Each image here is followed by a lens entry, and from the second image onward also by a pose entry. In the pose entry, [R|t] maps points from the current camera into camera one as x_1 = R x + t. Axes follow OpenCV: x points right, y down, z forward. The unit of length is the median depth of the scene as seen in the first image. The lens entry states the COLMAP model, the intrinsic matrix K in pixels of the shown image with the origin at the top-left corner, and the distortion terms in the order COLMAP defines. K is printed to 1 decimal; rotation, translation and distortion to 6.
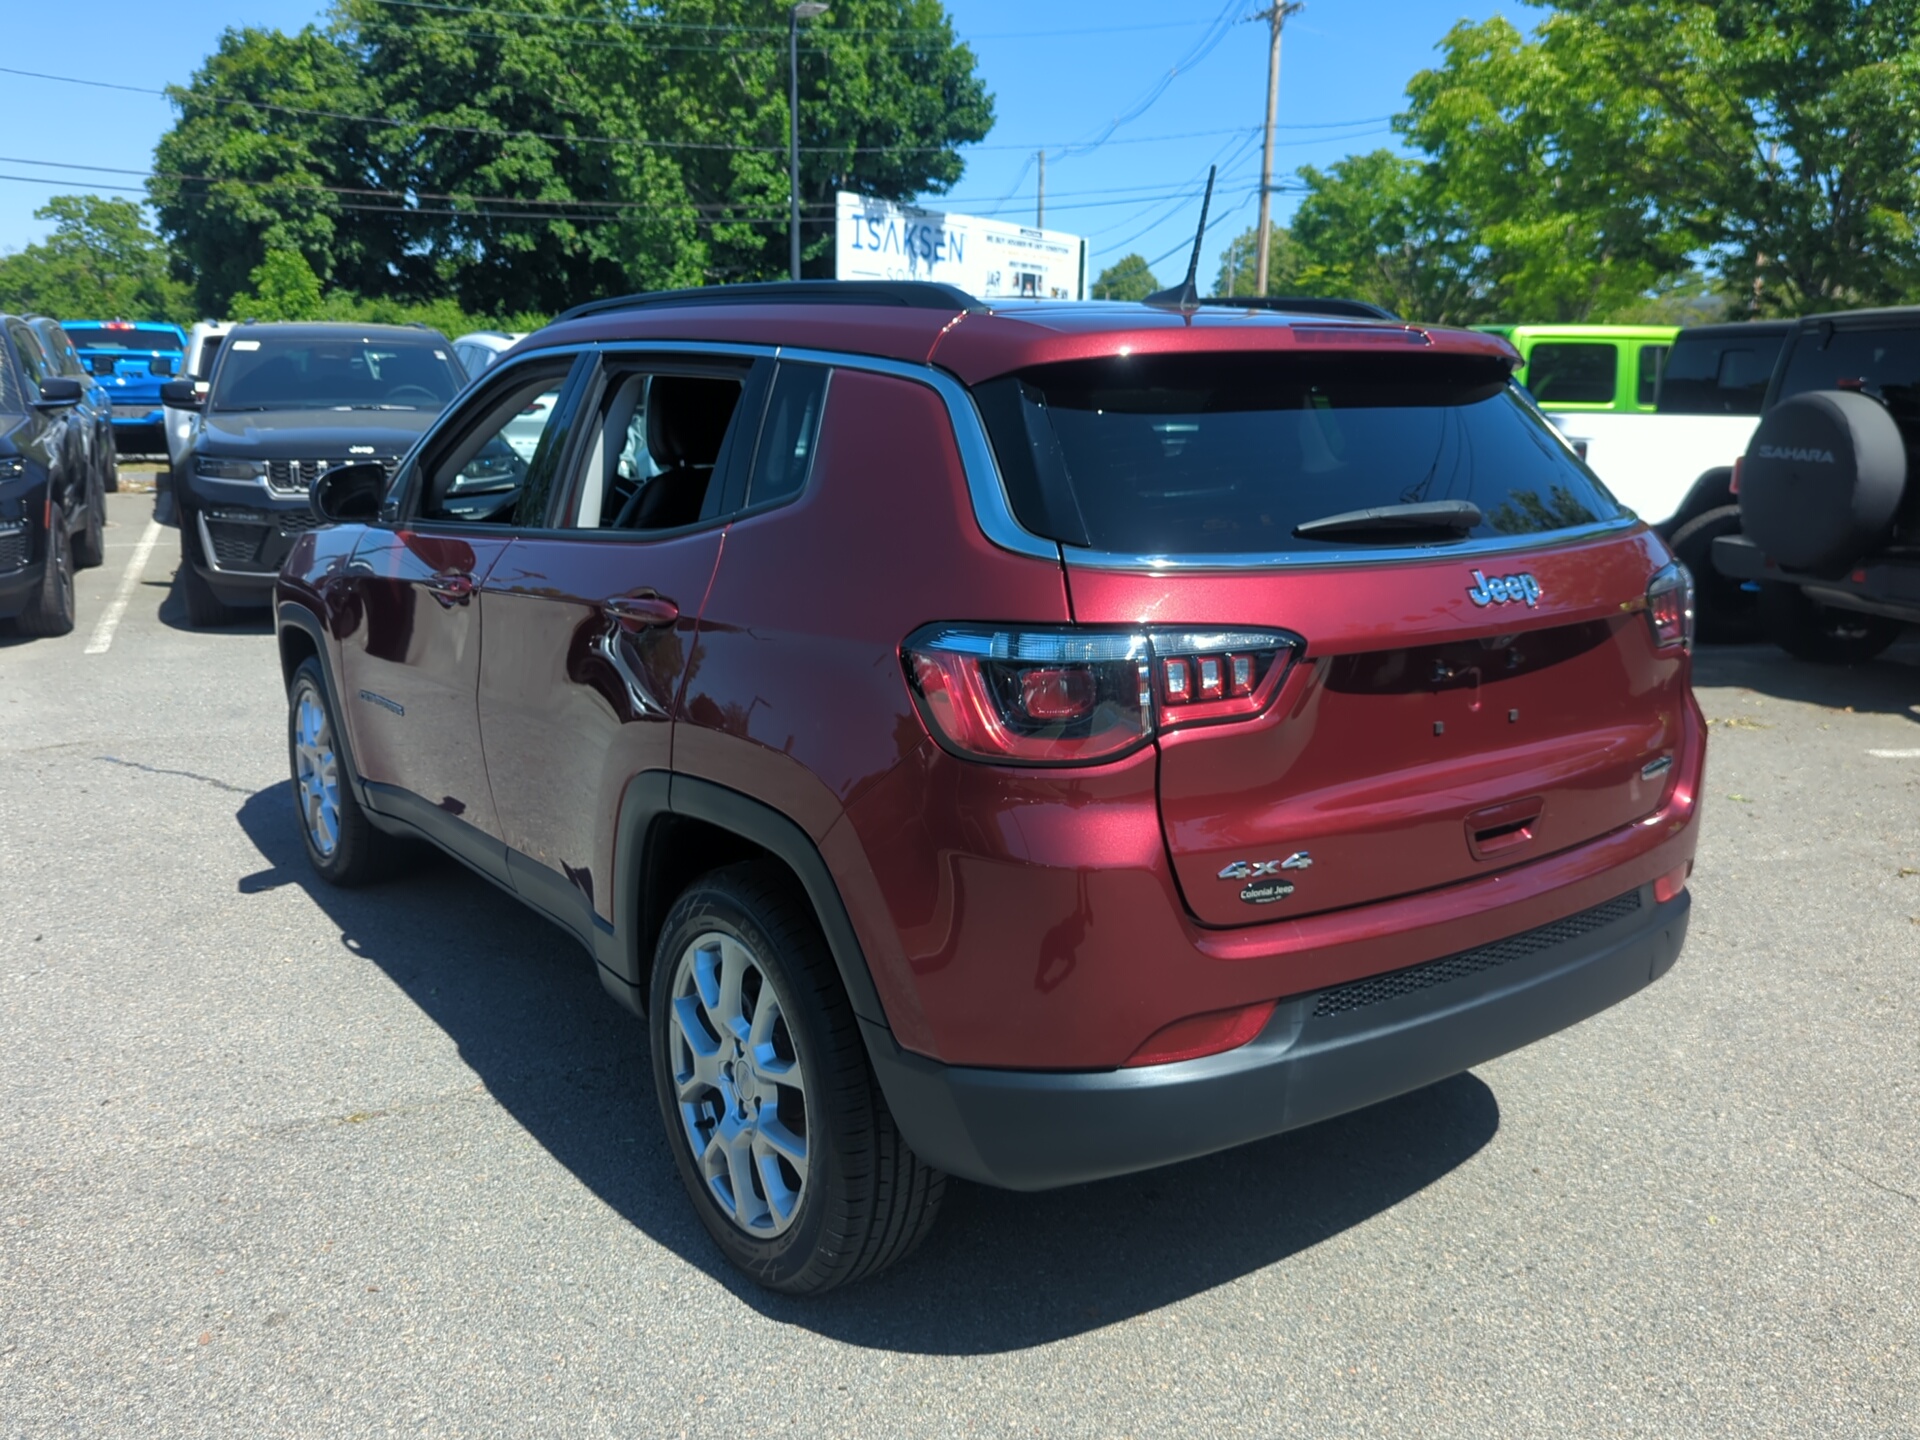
lens RADIAL K [[1562.3, 0, 981.6], [0, 1562.3, 702.9], [0, 0, 1]] dist [0.062047, -0.066752]
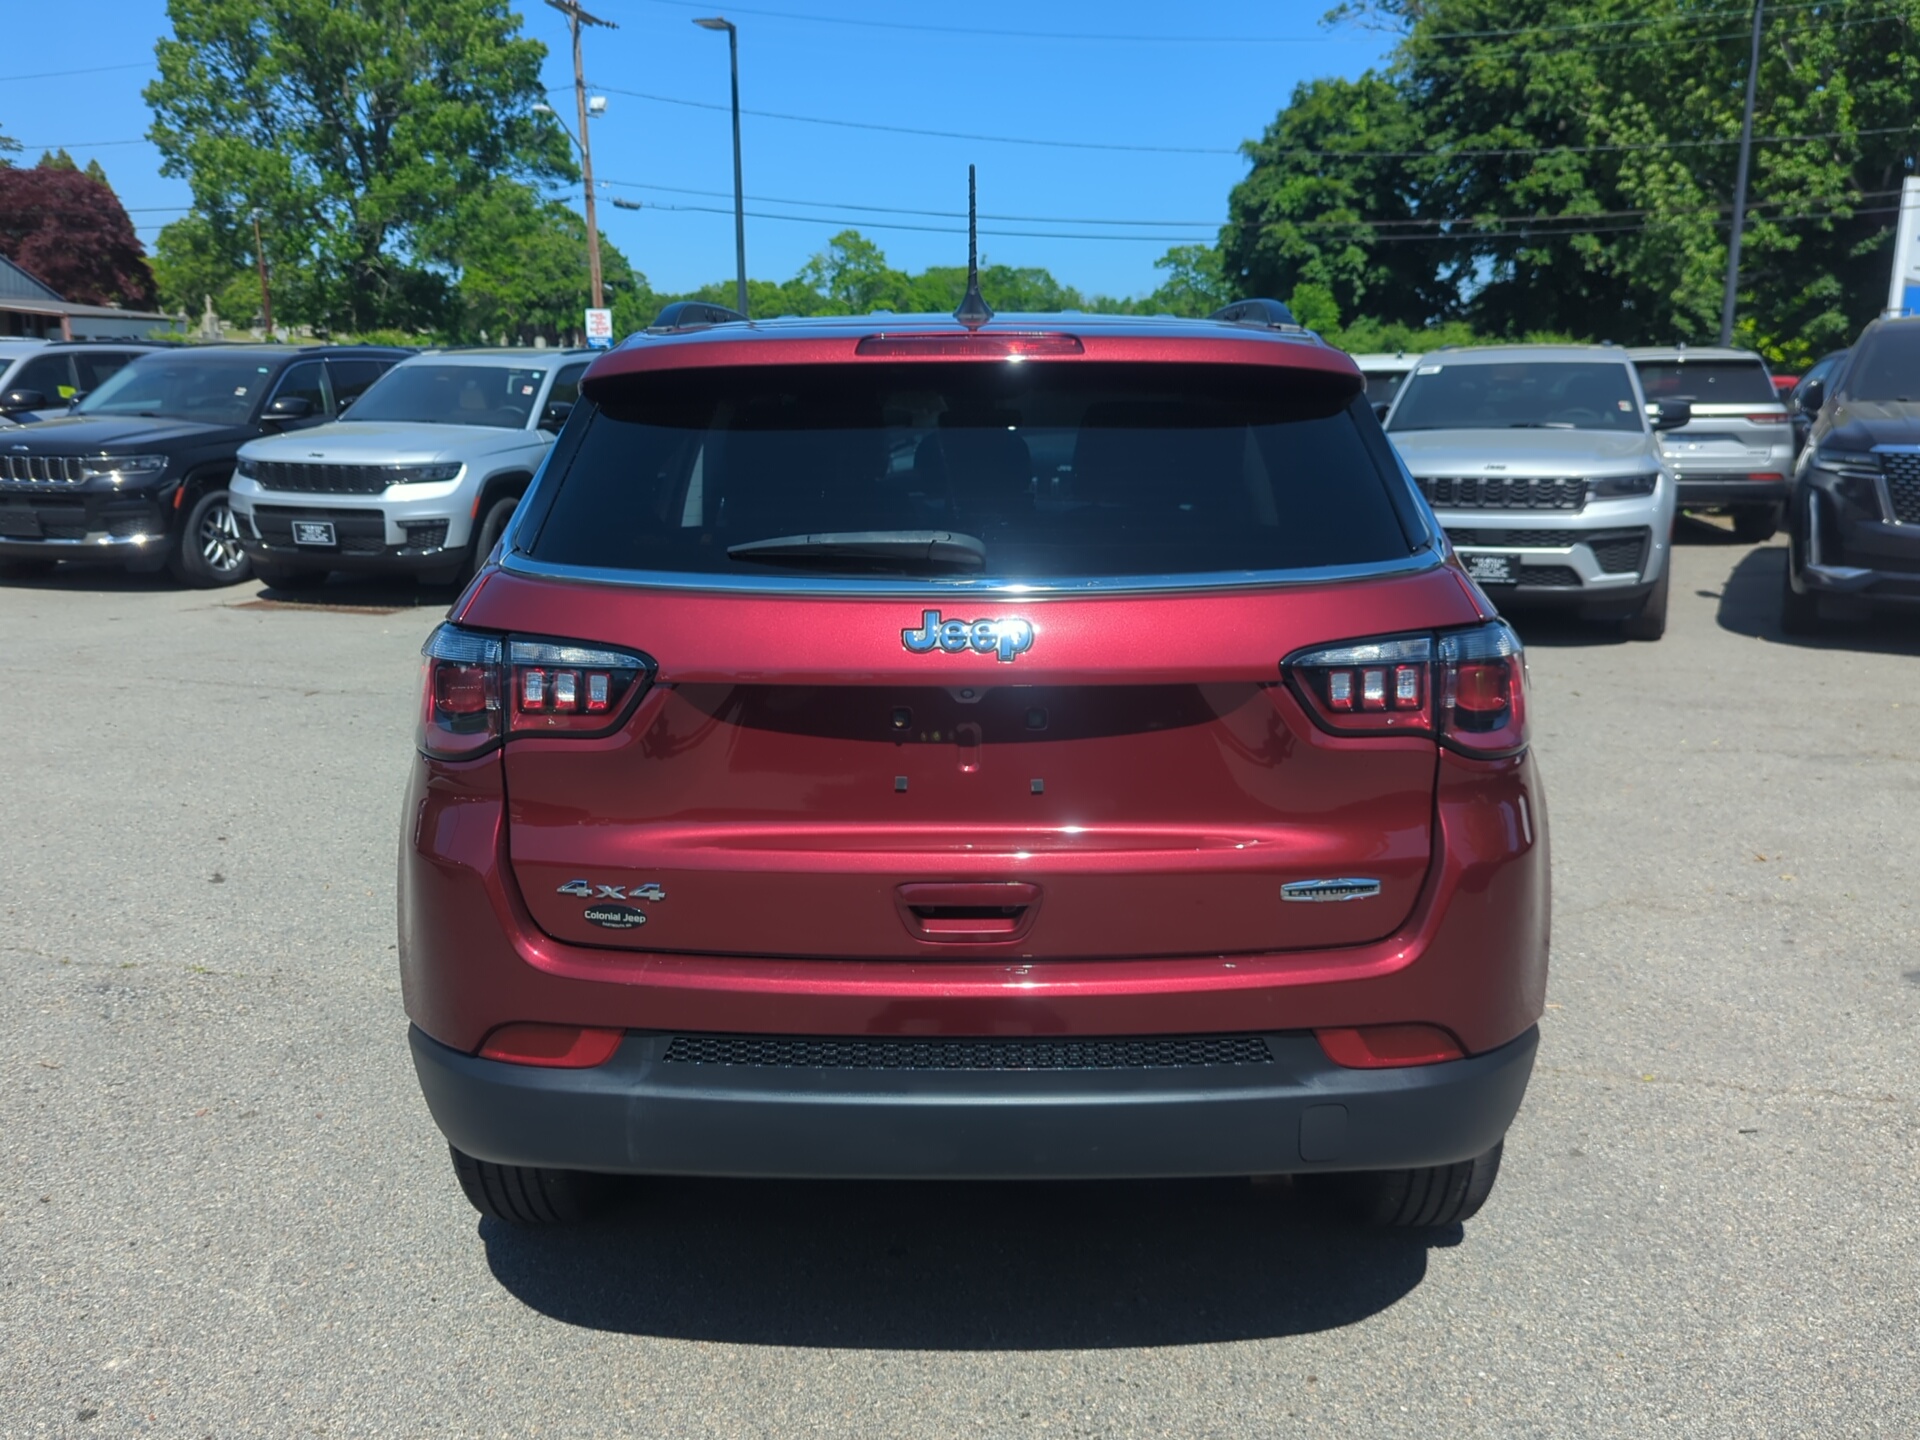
lens RADIAL K [[1562.3, 0, 970.4], [0, 1562.3, 698.3], [0, 0, 1]] dist [0.062047, -0.066752]
pose [[0.796535, 0.106401, -0.595156, 0.045441], [-0.115824, 0.993015, 0.022515, -0.003054], [0.593395, 0.050999, 0.803294, 0.016660]]
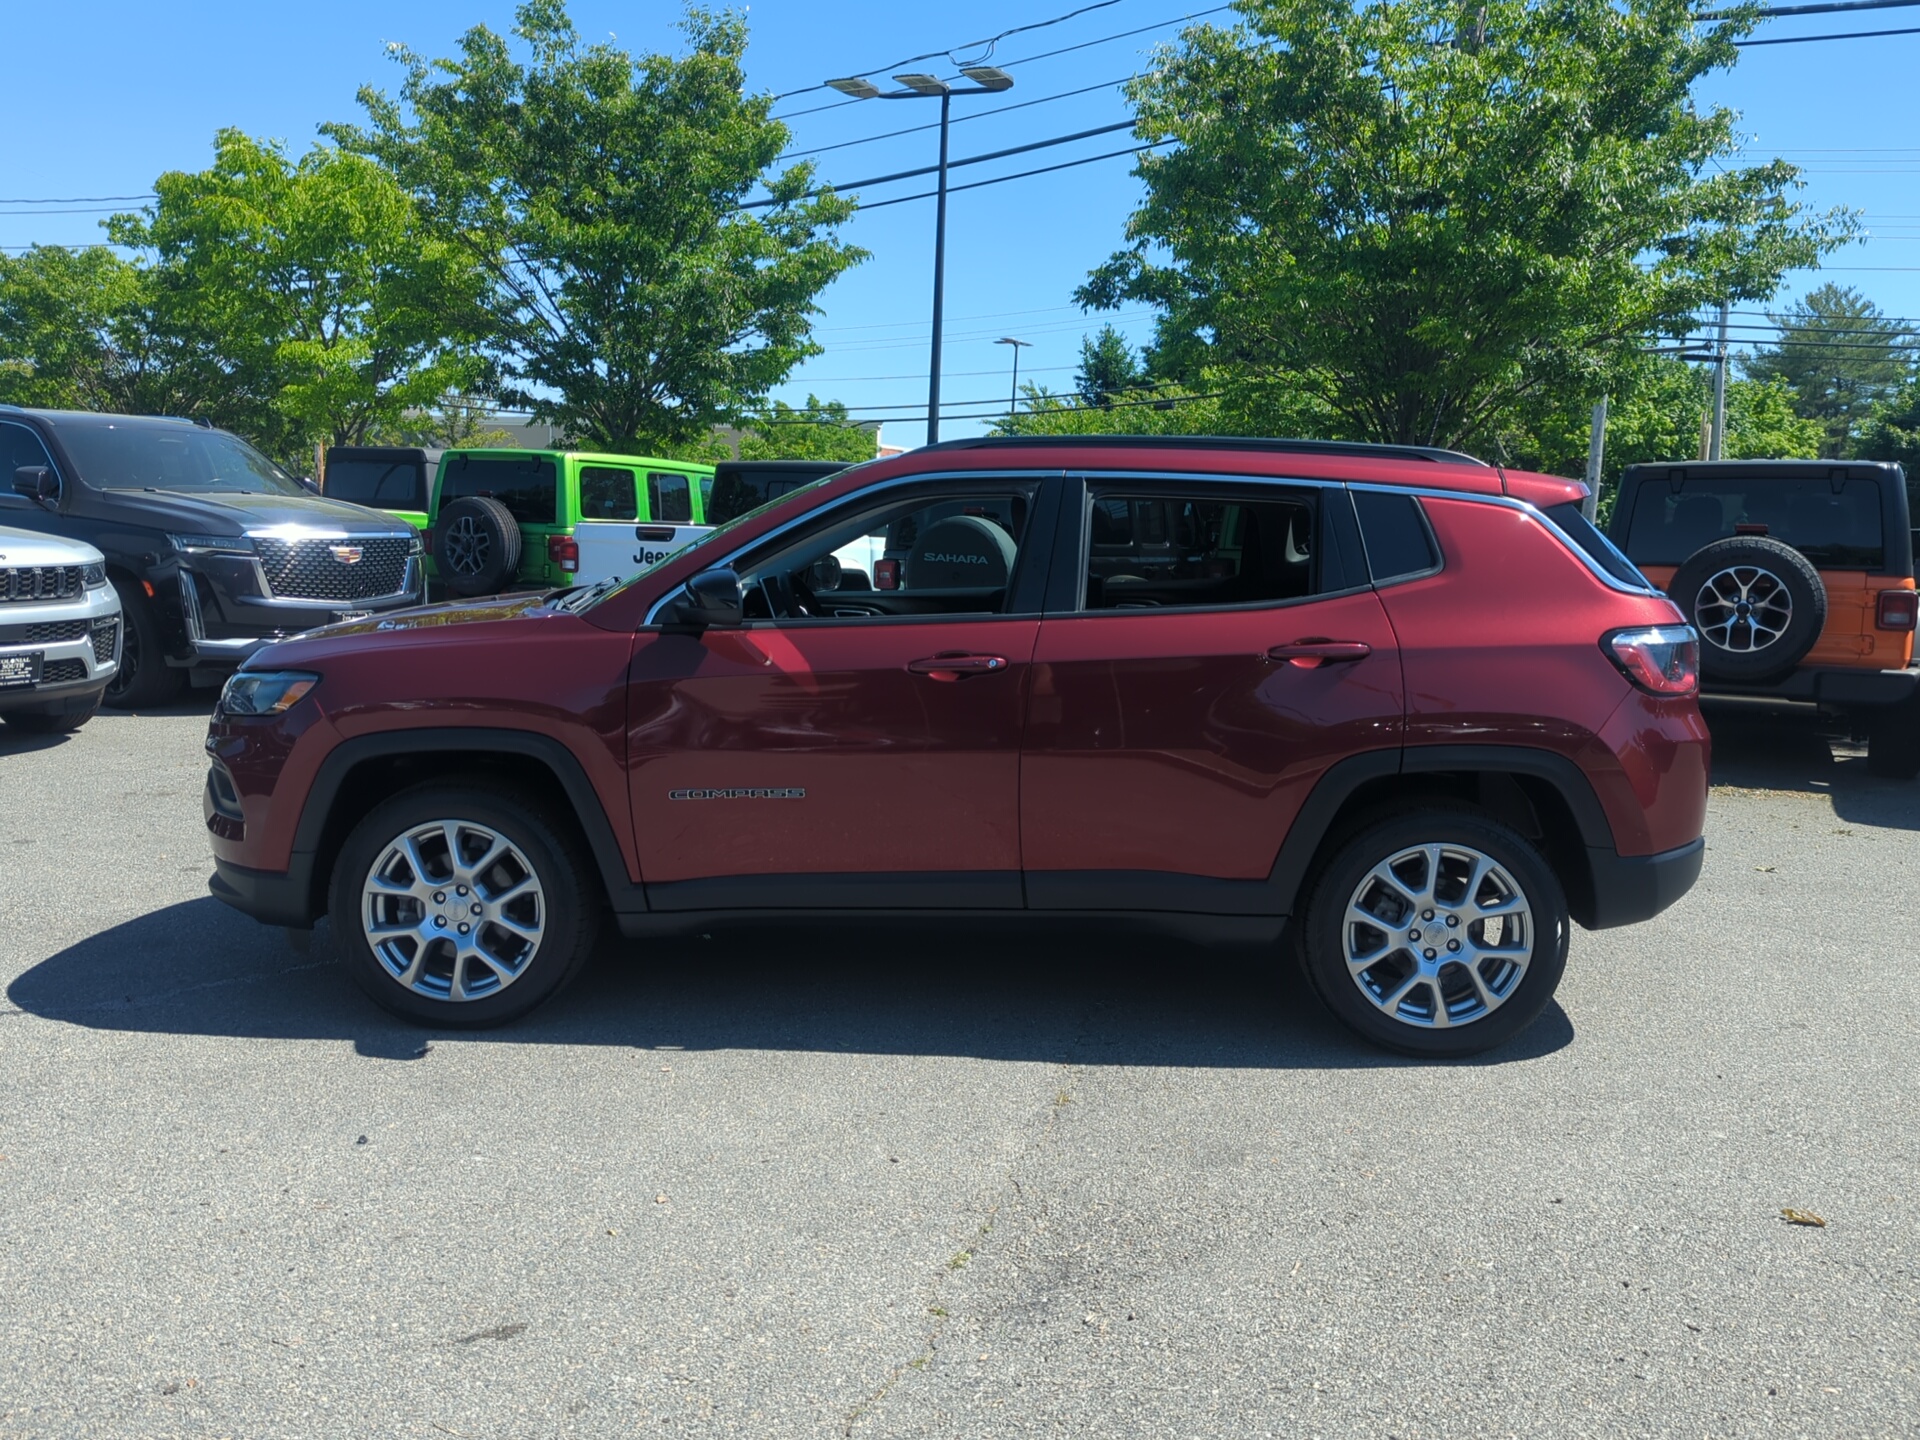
lens RADIAL K [[1562.3, 0, 972.0], [0, 1562.3, 707.8], [0, 0, 1]] dist [0.062047, -0.066752]
pose [[0.622294, -0.084188, 0.778244, -0.100870], [0.136111, 0.990692, -0.001666, -0.003223], [-0.770860, 0.106964, 0.627960, 0.019929]]
